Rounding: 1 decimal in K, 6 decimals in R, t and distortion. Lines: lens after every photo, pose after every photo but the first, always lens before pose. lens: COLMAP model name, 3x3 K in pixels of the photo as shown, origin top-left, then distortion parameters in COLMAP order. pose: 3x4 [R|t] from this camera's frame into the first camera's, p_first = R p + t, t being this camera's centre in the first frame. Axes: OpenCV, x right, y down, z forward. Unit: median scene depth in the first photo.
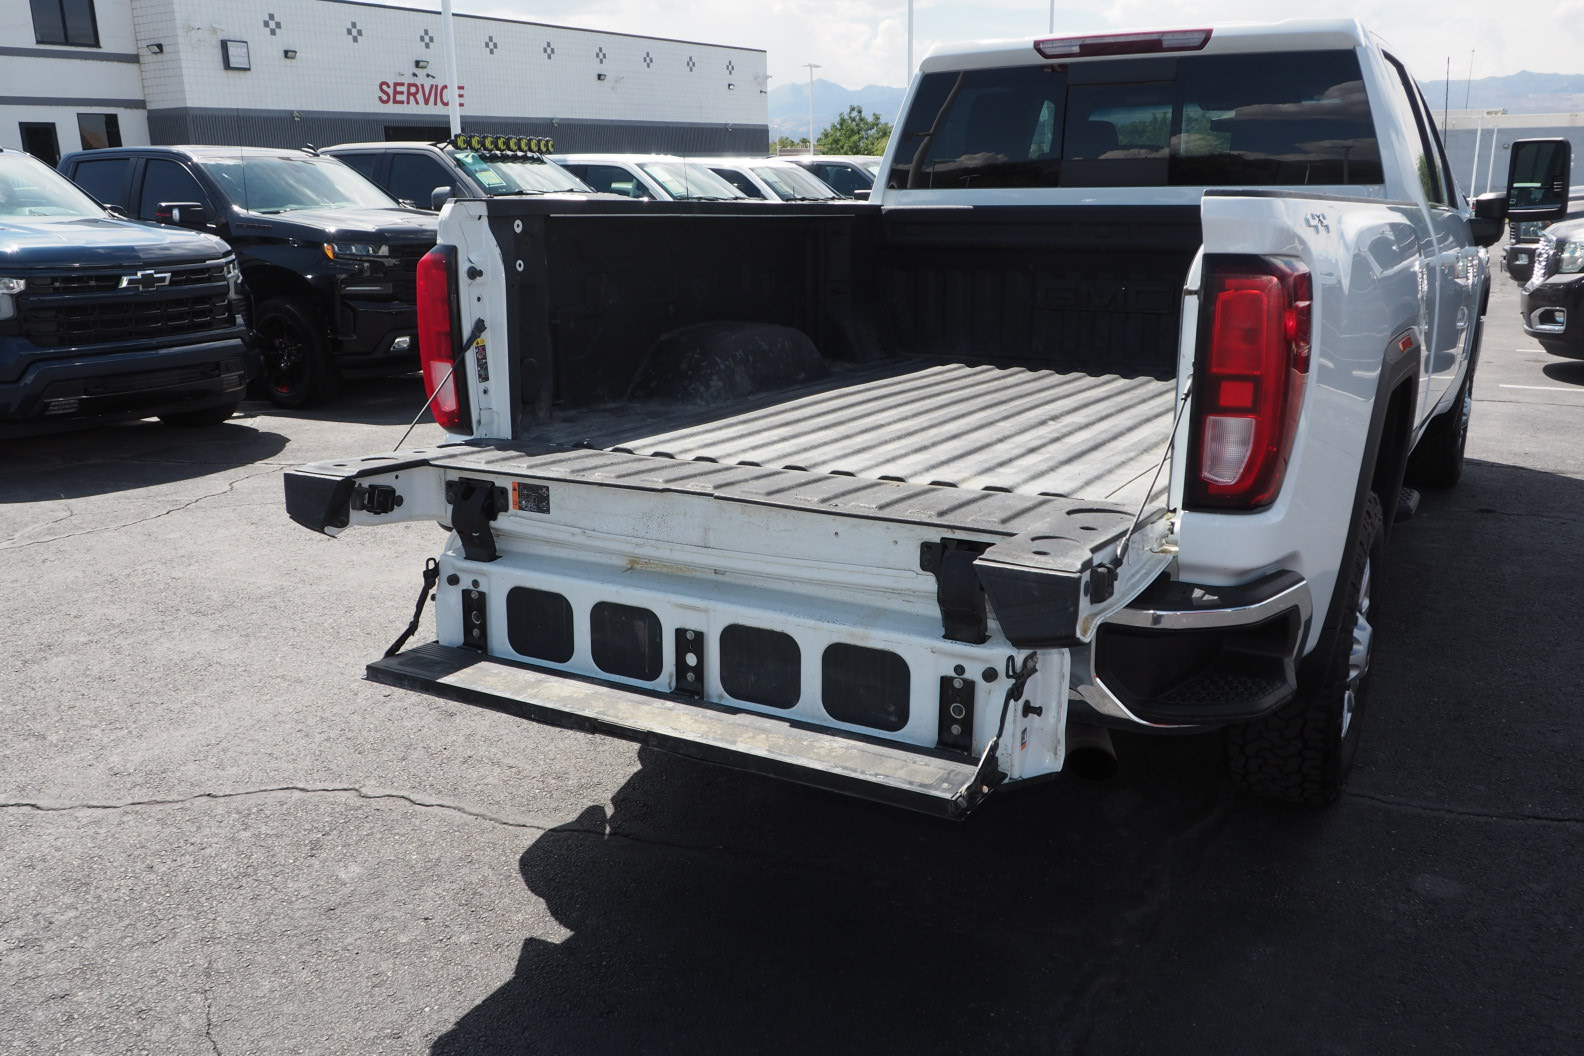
lens RADIAL K [[1331.8, 0, 772.5], [0, 1331.8, 537.0], [0, 0, 1]] dist [-0.027894, 0.004471]
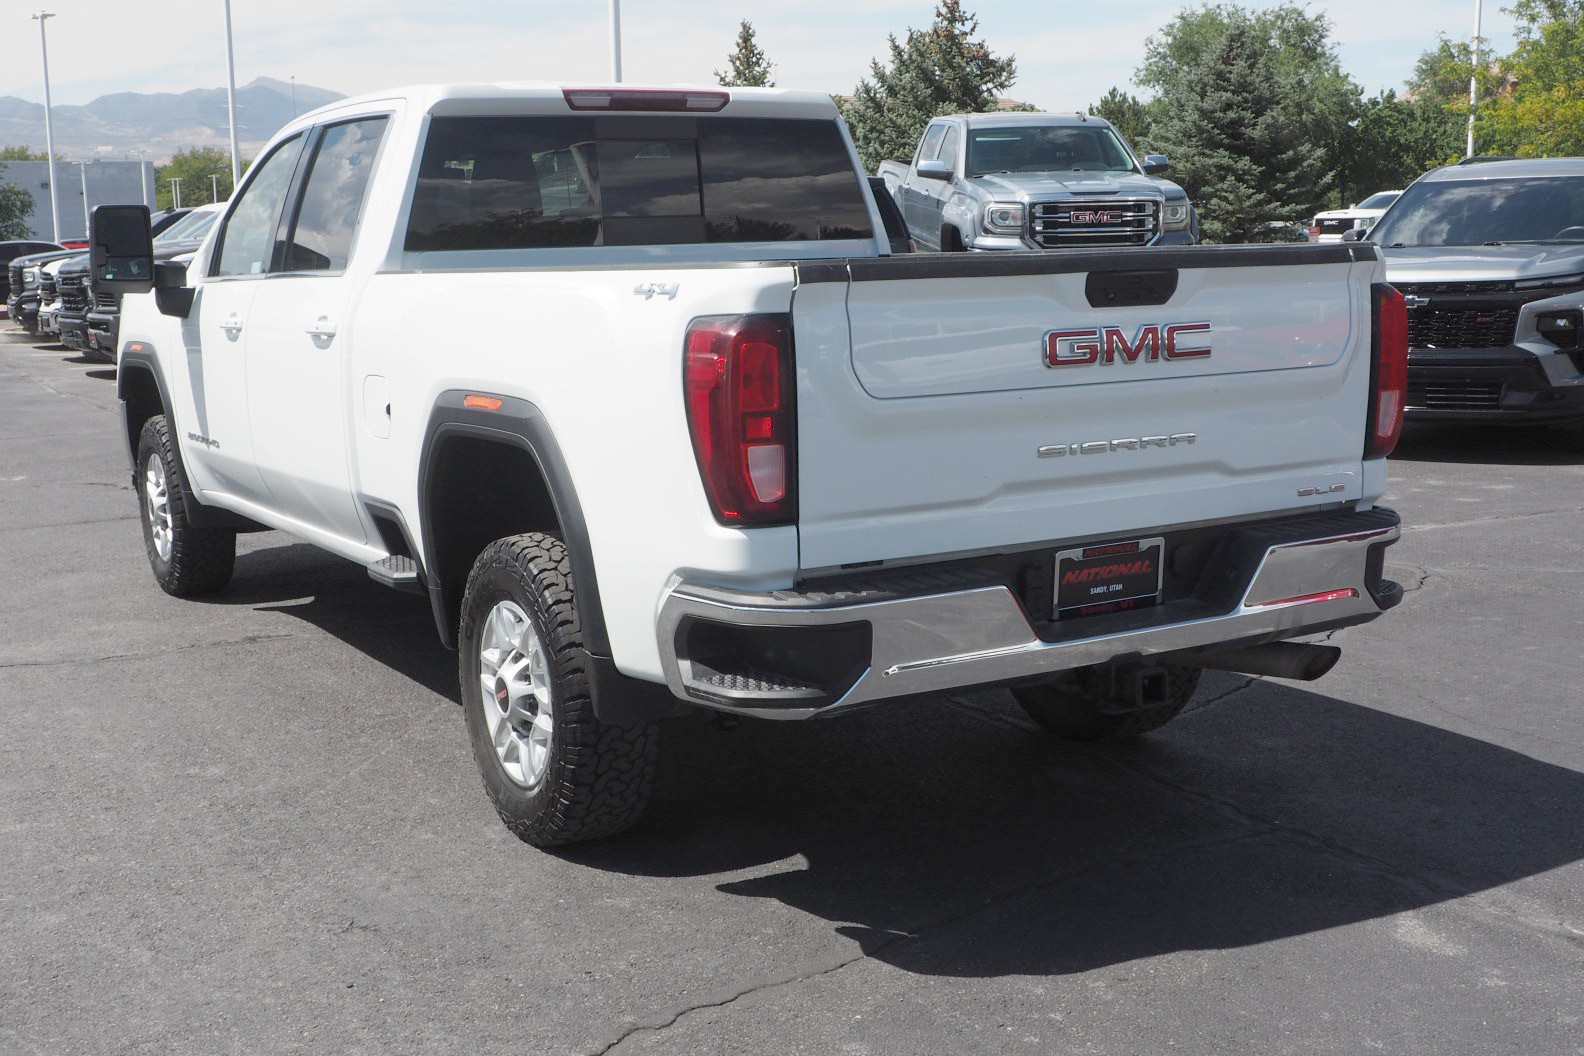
lens RADIAL K [[1909.1, 0, 807.6], [0, 1909.1, 538.7], [0, 0, 1]] dist [-0.016261, 0.000000]
pose [[0.482436, -0.142269, 0.864300, -0.509764], [0.233217, 0.971968, 0.029815, -0.039866], [-0.844314, 0.187186, 0.502092, 0.138875]]
